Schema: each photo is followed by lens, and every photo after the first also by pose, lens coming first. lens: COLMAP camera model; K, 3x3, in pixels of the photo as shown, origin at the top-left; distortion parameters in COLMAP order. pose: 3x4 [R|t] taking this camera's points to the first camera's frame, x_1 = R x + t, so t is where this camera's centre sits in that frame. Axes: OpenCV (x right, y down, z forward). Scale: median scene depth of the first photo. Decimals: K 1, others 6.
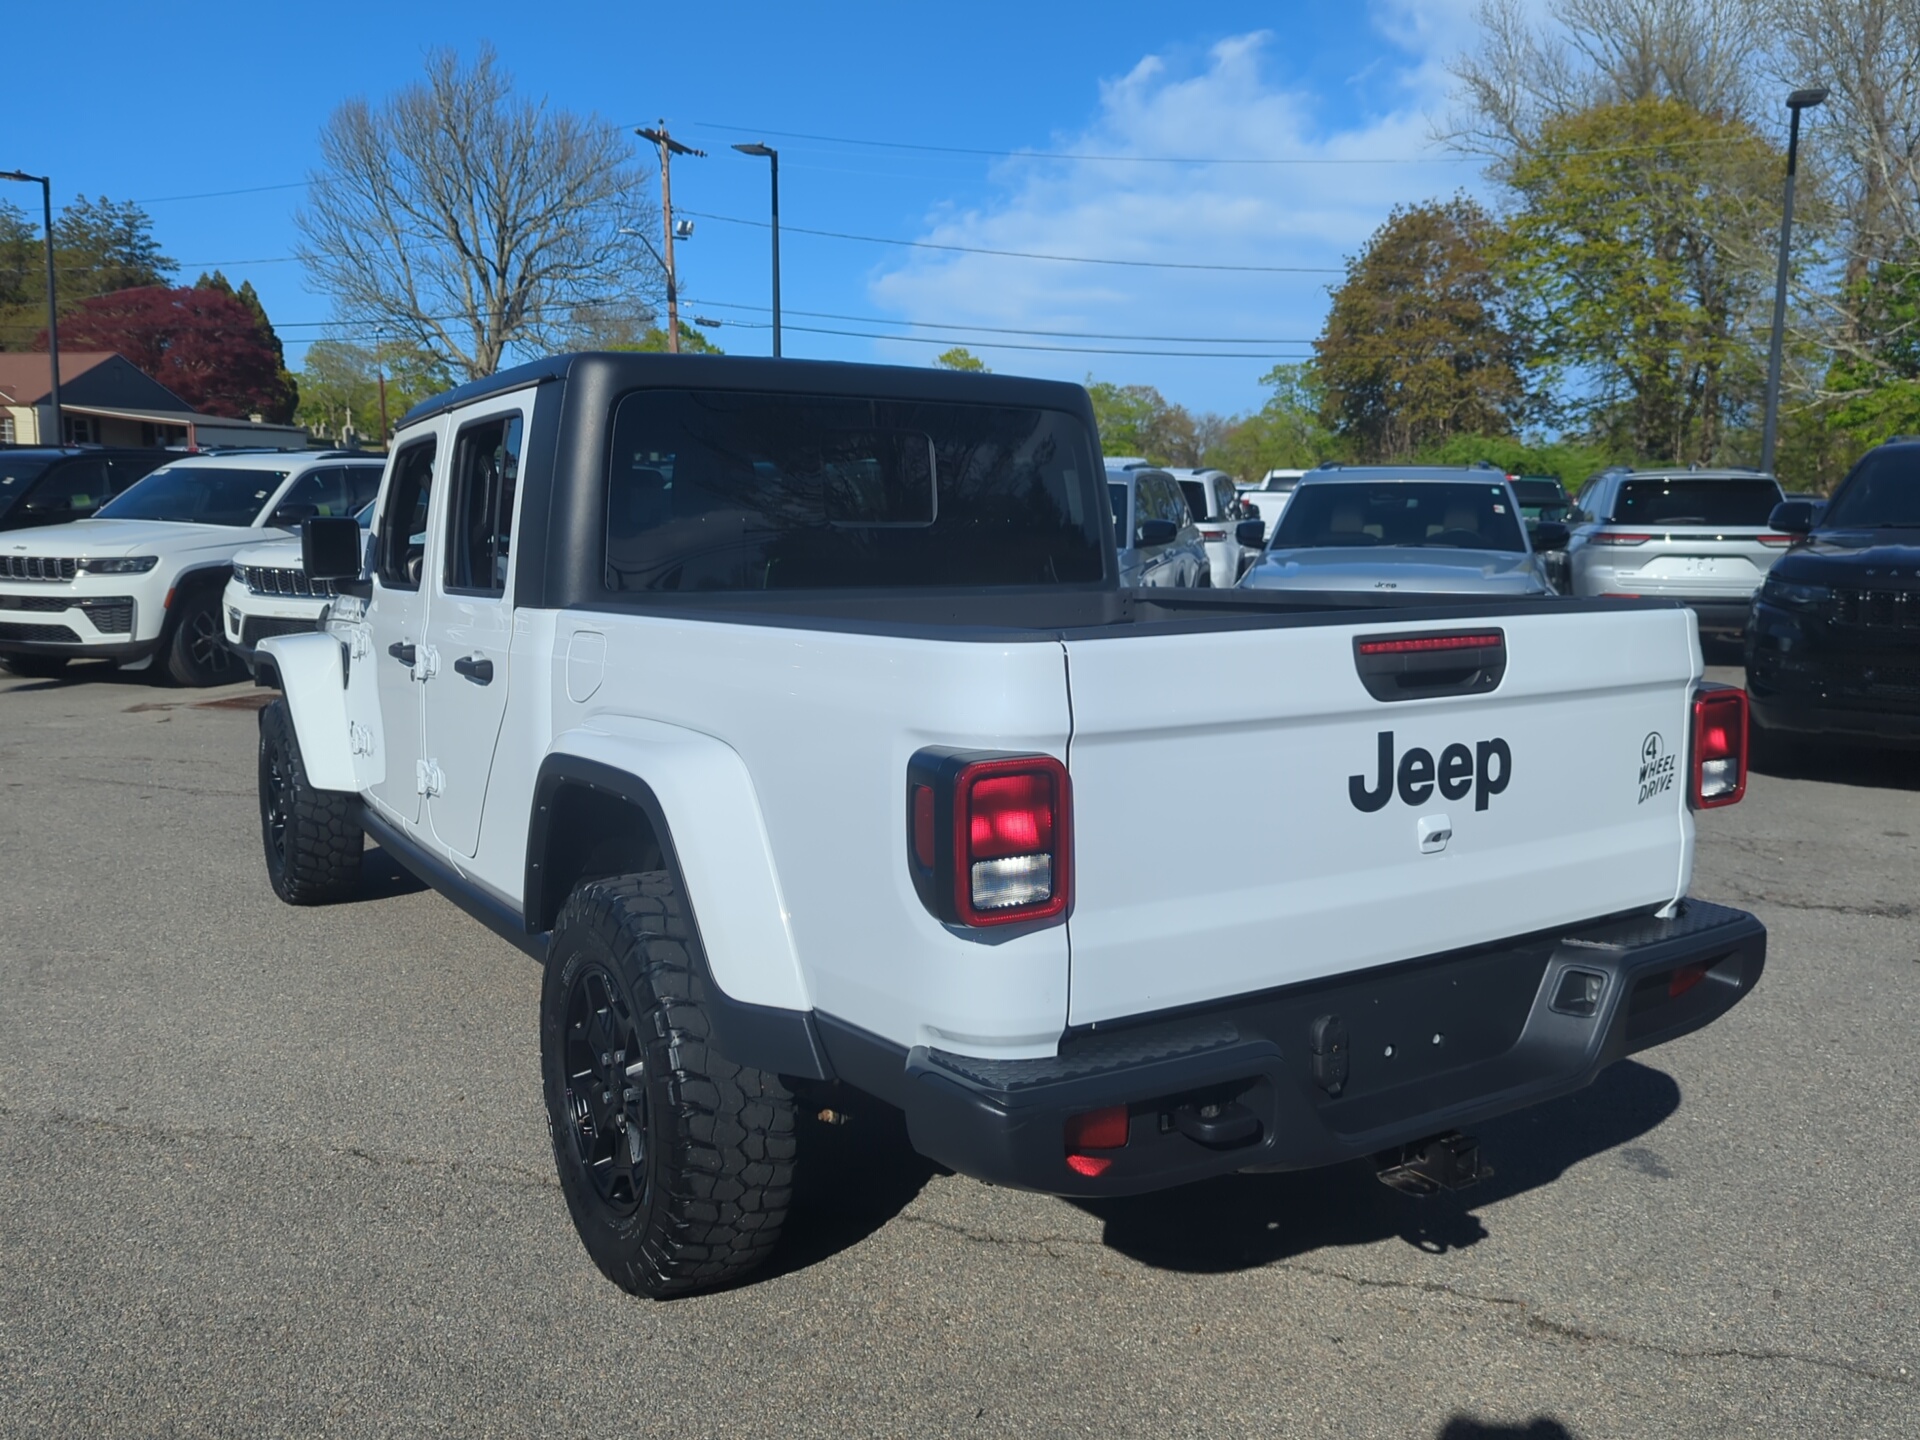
lens RADIAL K [[1559.4, 0, 972.4], [0, 1559.4, 718.0], [0, 0, 1]] dist [0.062723, -0.065091]
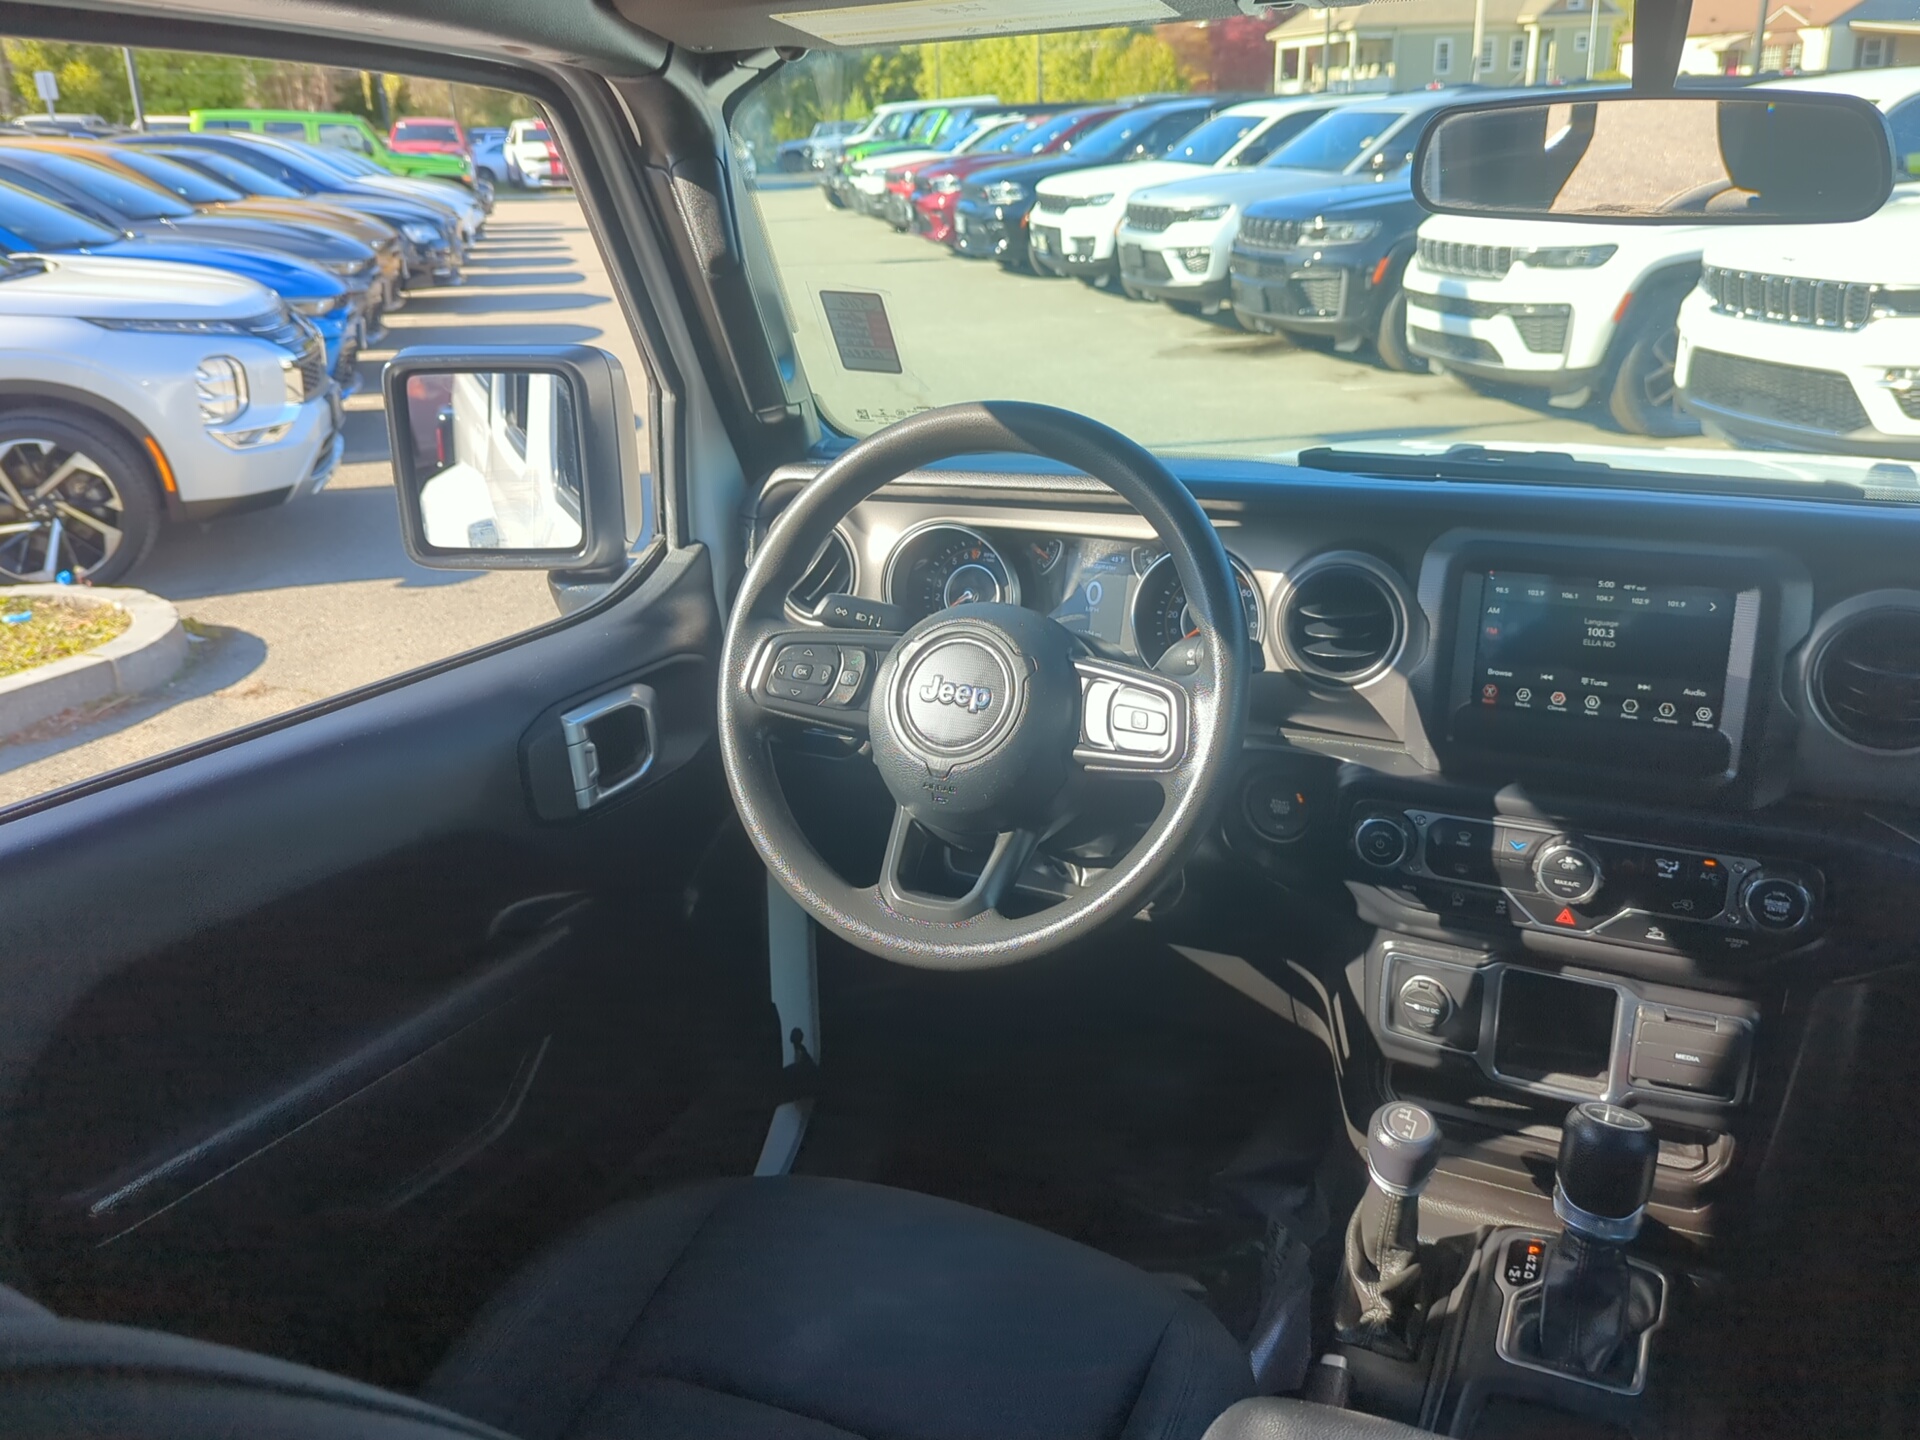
lens RADIAL K [[1562.4, 0, 982.1], [0, 1562.4, 694.7], [0, 0, 1]] dist [0.049133, -0.036705]
pose [[0.527966, 0.255984, -0.809768, -0.049664], [-0.085301, 0.964654, 0.249331, -0.057467], [0.844971, -0.062564, 0.531140, 0.363515]]
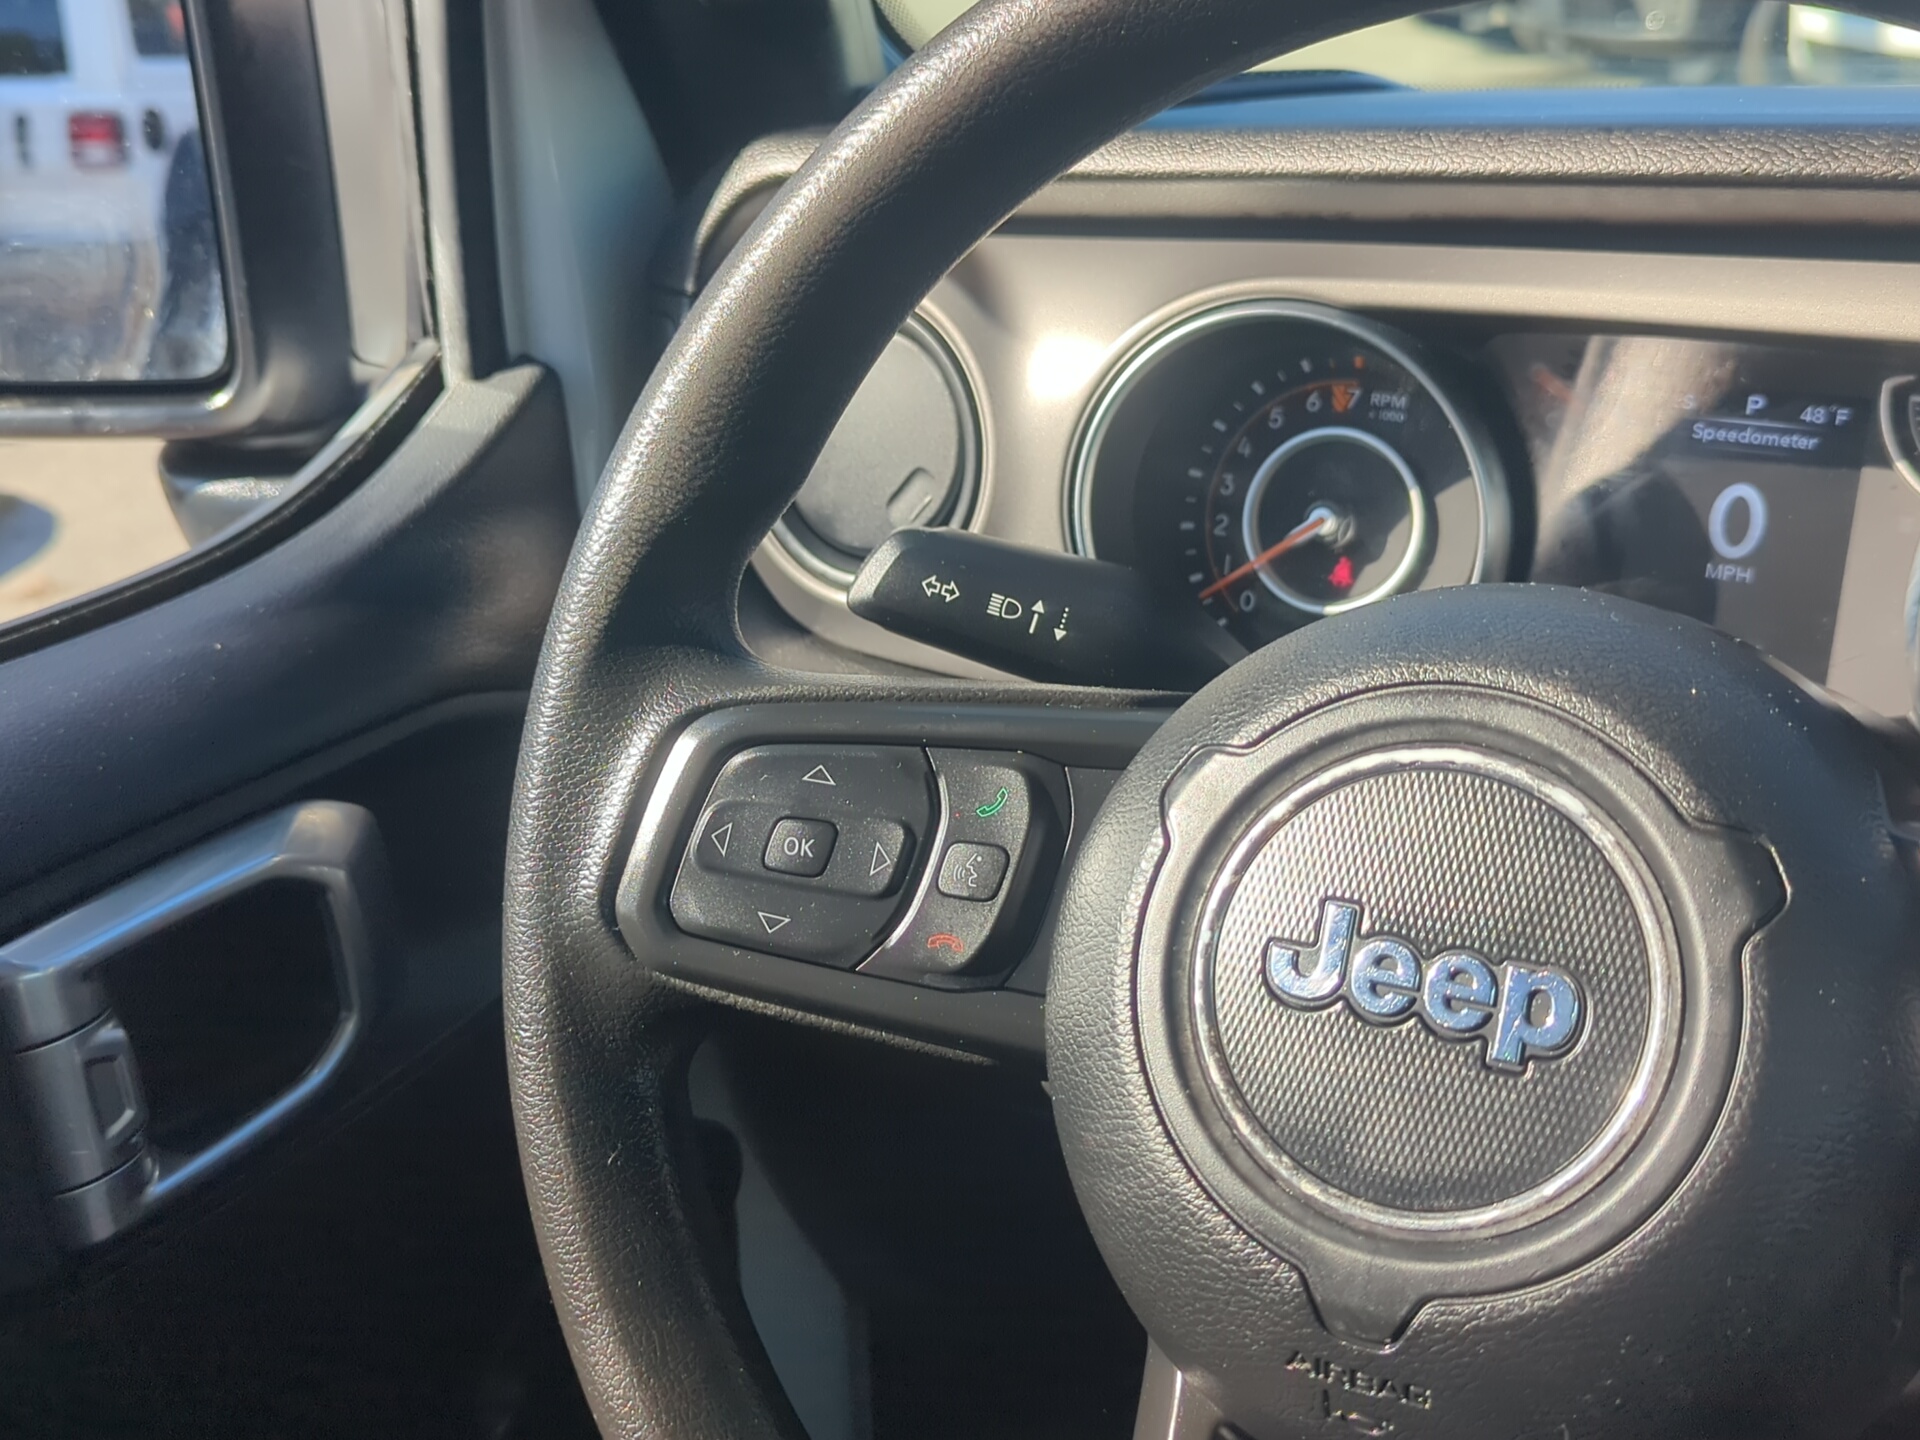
lens RADIAL K [[2179.6, 0, 1003.3], [0, 2179.6, 666.5], [0, 0, 1]] dist [0.067402, -0.044064]
pose [[0.483281, 0.291069, -0.825663, -0.096886], [-0.078841, 0.953750, 0.290076, -0.048601], [0.871908, -0.075092, 0.483877, 0.387749]]
